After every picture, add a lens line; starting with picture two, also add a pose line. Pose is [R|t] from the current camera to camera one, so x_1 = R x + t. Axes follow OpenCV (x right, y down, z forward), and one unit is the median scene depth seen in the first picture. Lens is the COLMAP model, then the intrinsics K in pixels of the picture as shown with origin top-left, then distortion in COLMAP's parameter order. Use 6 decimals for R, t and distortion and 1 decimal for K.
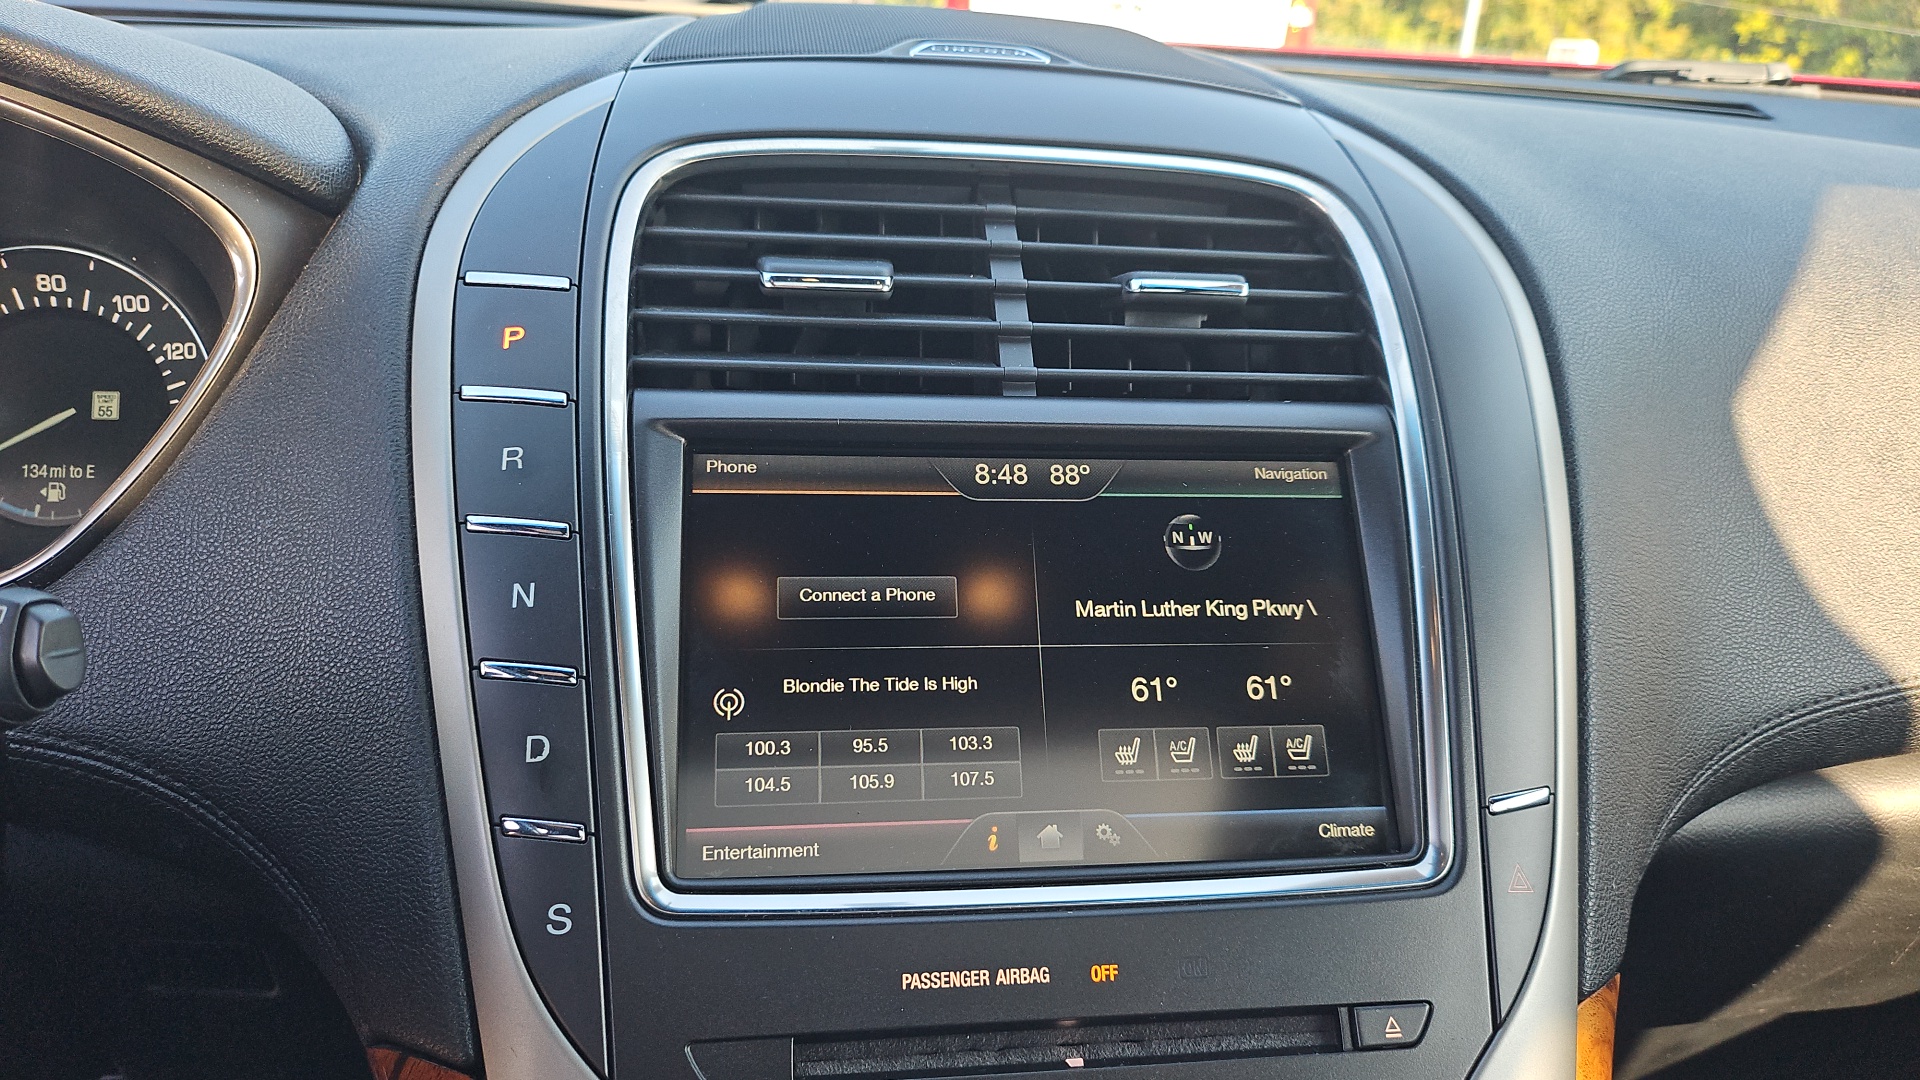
lens RADIAL K [[1332.2, 0, 983.7], [0, 1332.2, 524.1], [0, 0, 1]] dist [0.040963, -0.060694]
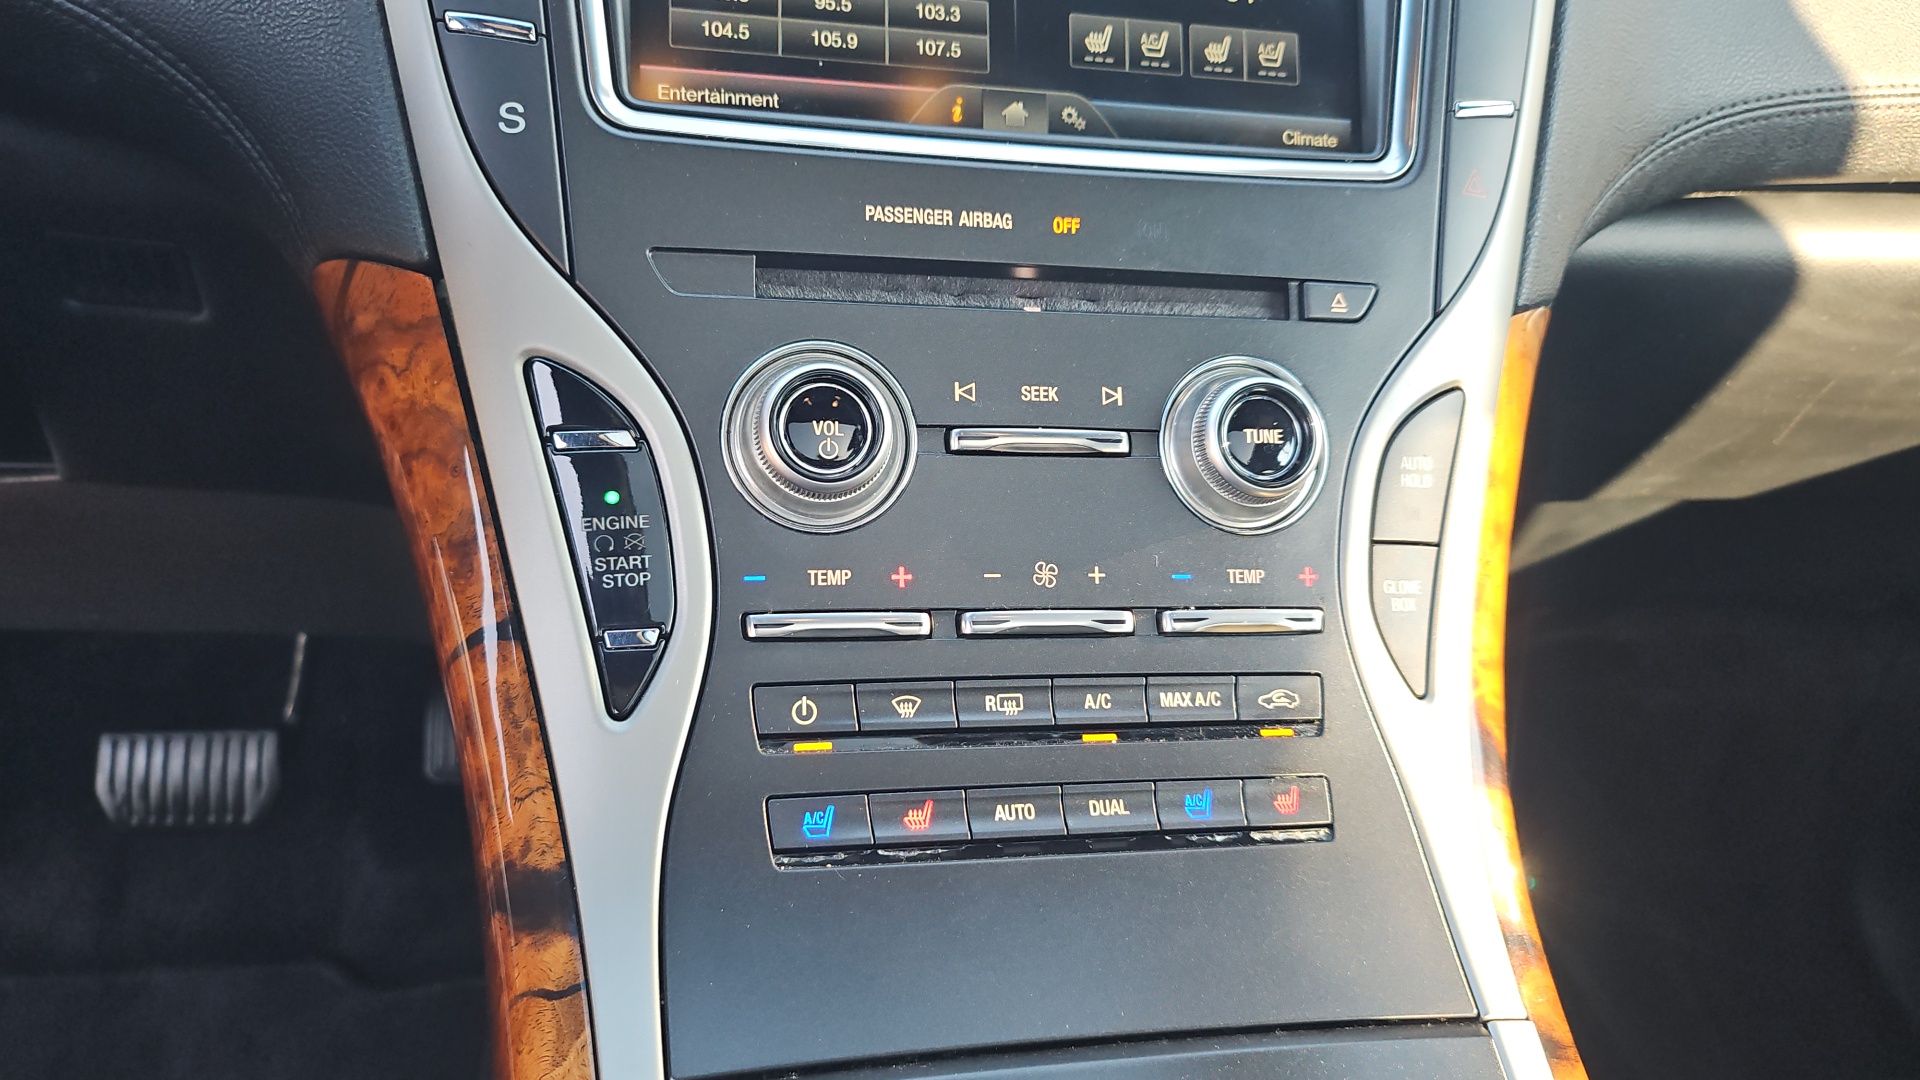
lens RADIAL K [[1340.3, 0, 971.0], [0, 1340.3, 532.9], [0, 0, 1]] dist [0.039780, -0.065169]
pose [[0.997123, 0.038068, 0.065550, -0.033401], [-0.052515, 0.970525, 0.235209, 0.284527], [-0.054664, -0.237974, 0.969732, -0.024245]]
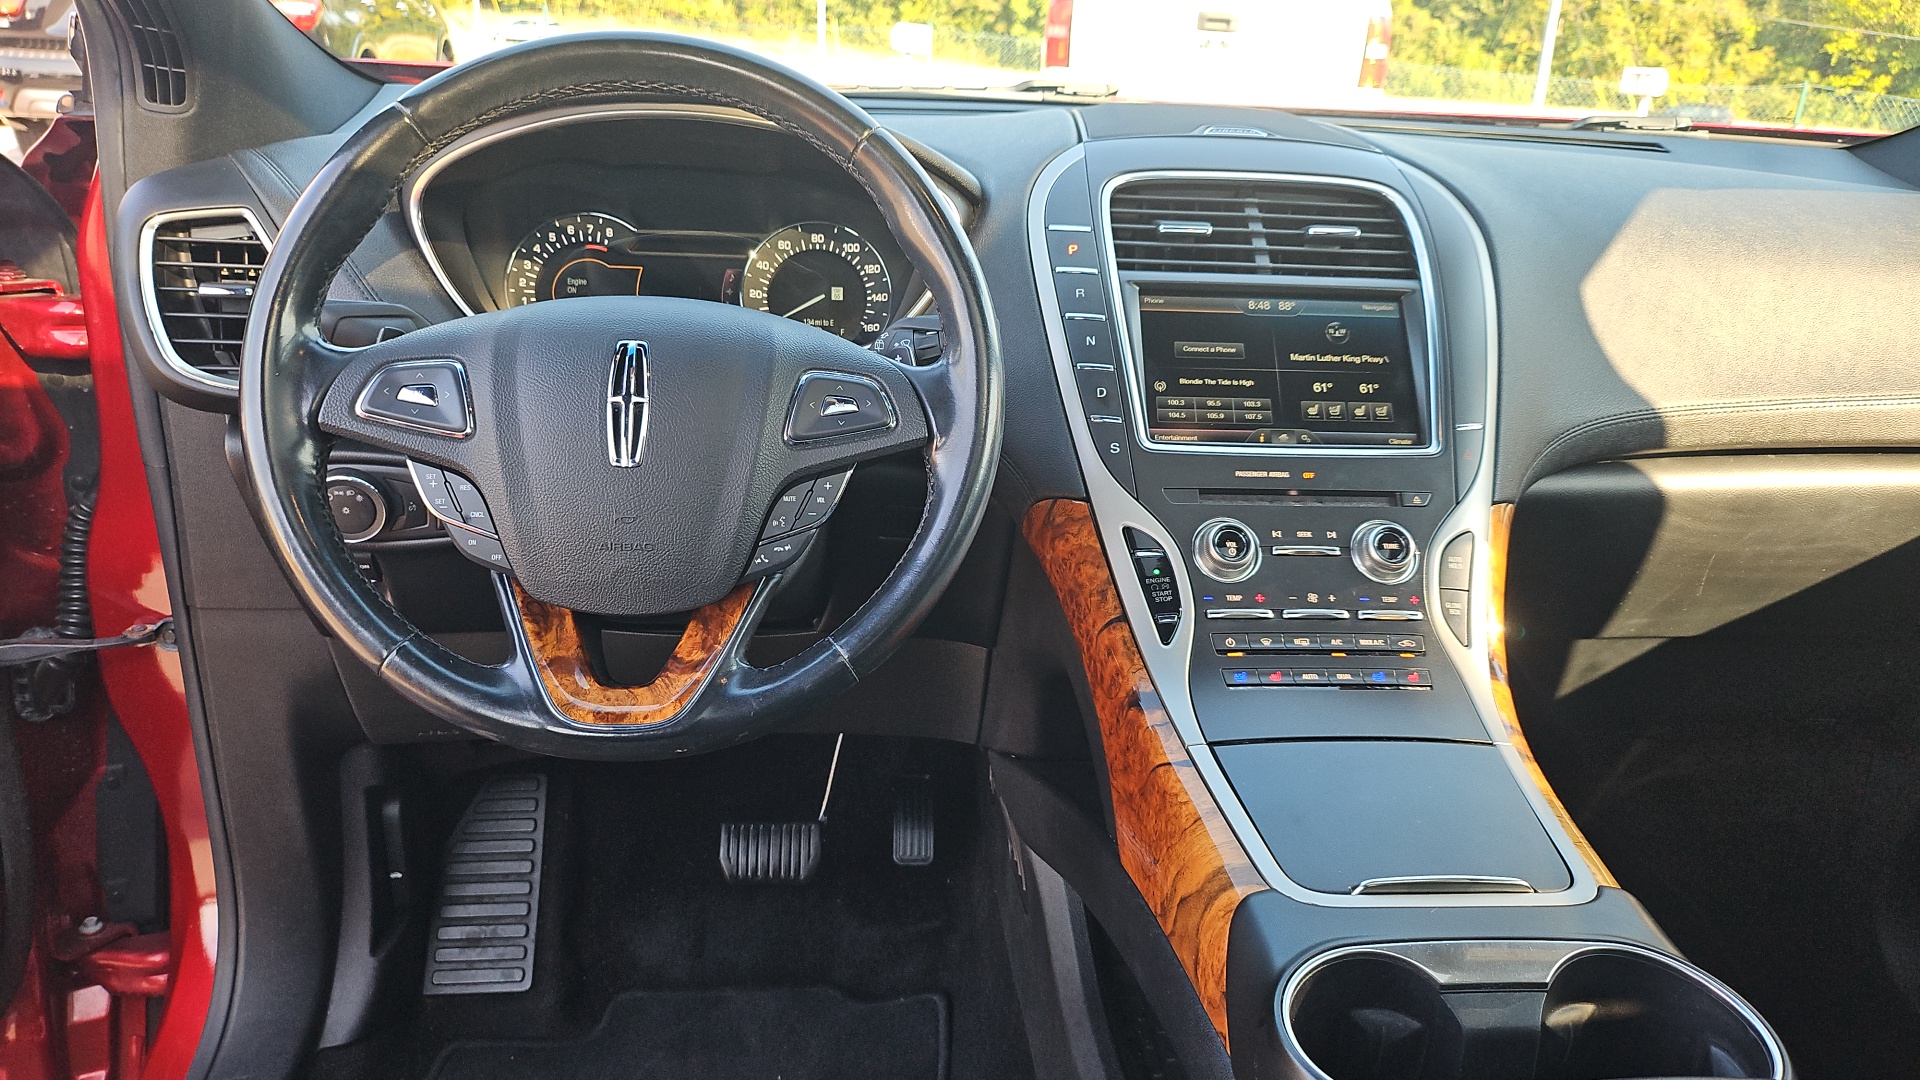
lens RADIAL K [[1335.5, 0, 974.1], [0, 1335.5, 525.2], [0, 0, 1]] dist [0.053528, -0.044796]
pose [[0.998463, 0.006708, -0.055011, -0.383576], [-0.007870, 0.999750, -0.020930, 0.436093], [0.054856, 0.021331, 0.998266, -1.537367]]
